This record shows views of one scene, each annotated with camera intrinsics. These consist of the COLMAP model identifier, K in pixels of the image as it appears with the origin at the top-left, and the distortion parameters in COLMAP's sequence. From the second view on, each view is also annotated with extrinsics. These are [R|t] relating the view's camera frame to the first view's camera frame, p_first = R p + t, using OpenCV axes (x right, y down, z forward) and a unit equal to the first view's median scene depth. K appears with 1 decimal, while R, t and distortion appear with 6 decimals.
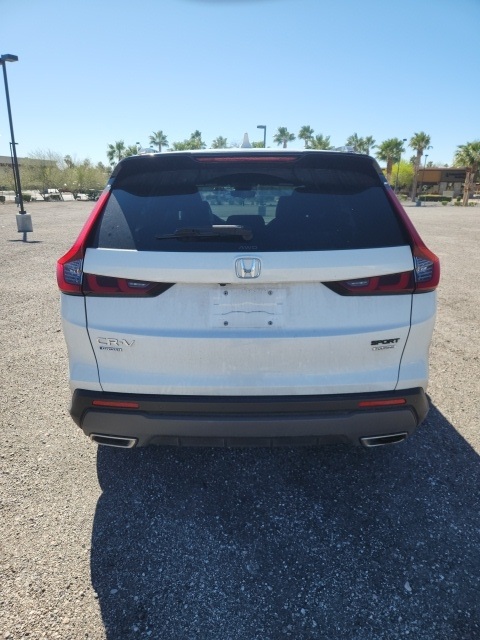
lens RADIAL K [[431.3, 0, 237.3], [0, 431.3, 323.8], [0, 0, 1]] dist [0.033684, -0.017663]
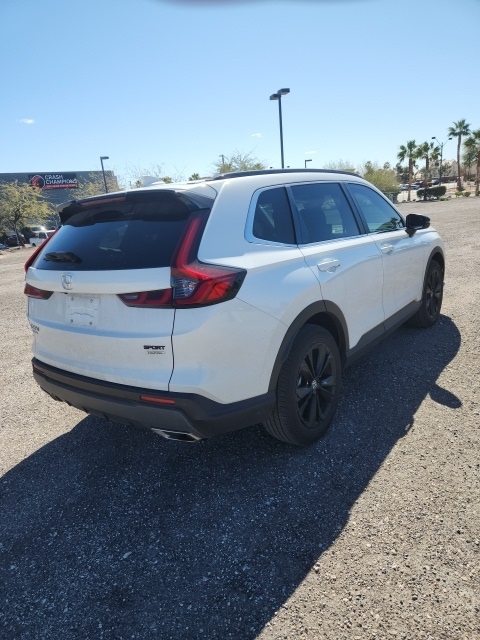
lens RADIAL K [[431.3, 0, 236.0], [0, 431.3, 316.4], [0, 0, 1]] dist [0.033684, -0.017663]
pose [[0.796872, 0.074739, -0.599507, 1.213786], [-0.087016, 0.996170, 0.008527, -0.072041], [0.597849, 0.045372, 0.800324, 0.191517]]
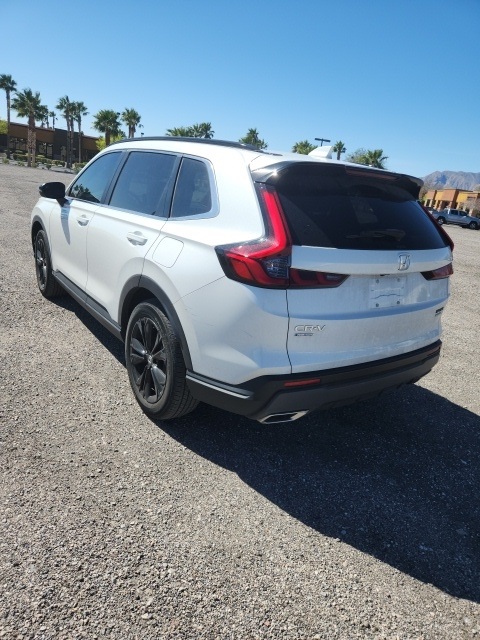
lens RADIAL K [[431.3, 0, 236.9], [0, 431.3, 316.5], [0, 0, 1]] dist [0.033684, -0.017663]
pose [[0.807828, -0.084978, 0.583261, -1.101862], [0.056980, 0.996177, 0.066220, -0.075037], [-0.586658, -0.020260, 0.809581, 0.195274]]
